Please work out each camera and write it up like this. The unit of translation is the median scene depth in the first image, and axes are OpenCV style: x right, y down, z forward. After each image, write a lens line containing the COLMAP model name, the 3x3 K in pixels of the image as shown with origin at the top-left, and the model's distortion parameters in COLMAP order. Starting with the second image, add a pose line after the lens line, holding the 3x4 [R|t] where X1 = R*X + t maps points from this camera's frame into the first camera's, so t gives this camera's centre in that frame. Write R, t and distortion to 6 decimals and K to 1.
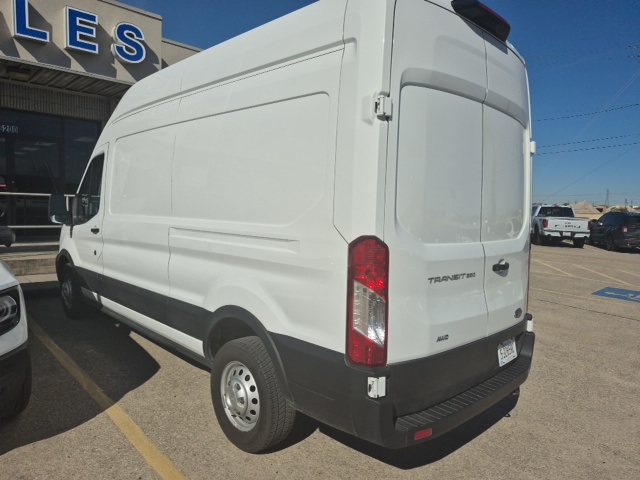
lens RADIAL K [[440.3, 0, 320.0], [0, 440.3, 240.0], [0, 0, 1]] dist [0.081088, -0.065049]
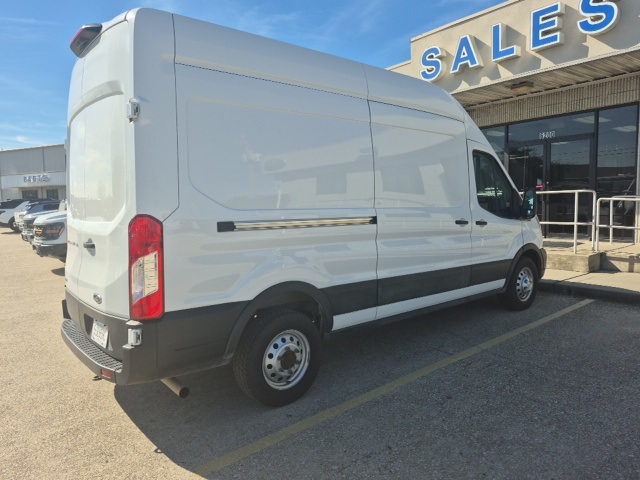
lens RADIAL K [[440.3, 0, 320.0], [0, 440.3, 240.0], [0, 0, 1]] dist [0.081088, -0.065049]
pose [[-0.077810, 0.052299, -0.995595, 1.437916], [-0.062298, 0.996417, 0.057211, -0.047950], [0.995020, 0.066475, -0.074274, 1.632524]]
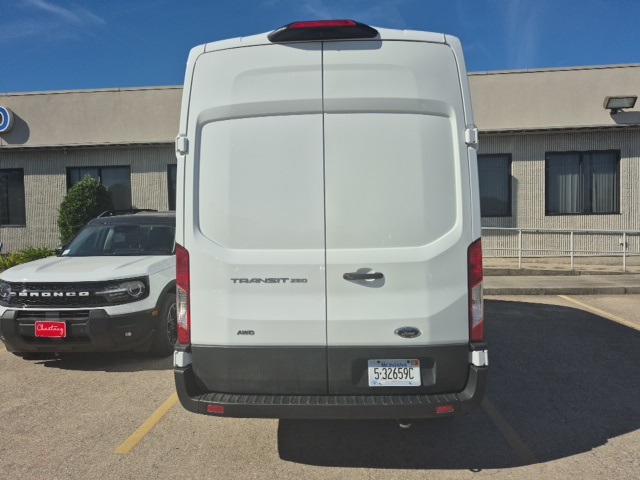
lens RADIAL K [[440.3, 0, 320.0], [0, 440.3, 240.0], [0, 0, 1]] dist [0.081088, -0.065049]
pose [[0.688140, -0.019592, -0.725313, 1.012948], [-0.014356, 0.999072, -0.040607, 0.022726], [0.725436, 0.038356, 0.687220, 0.289766]]
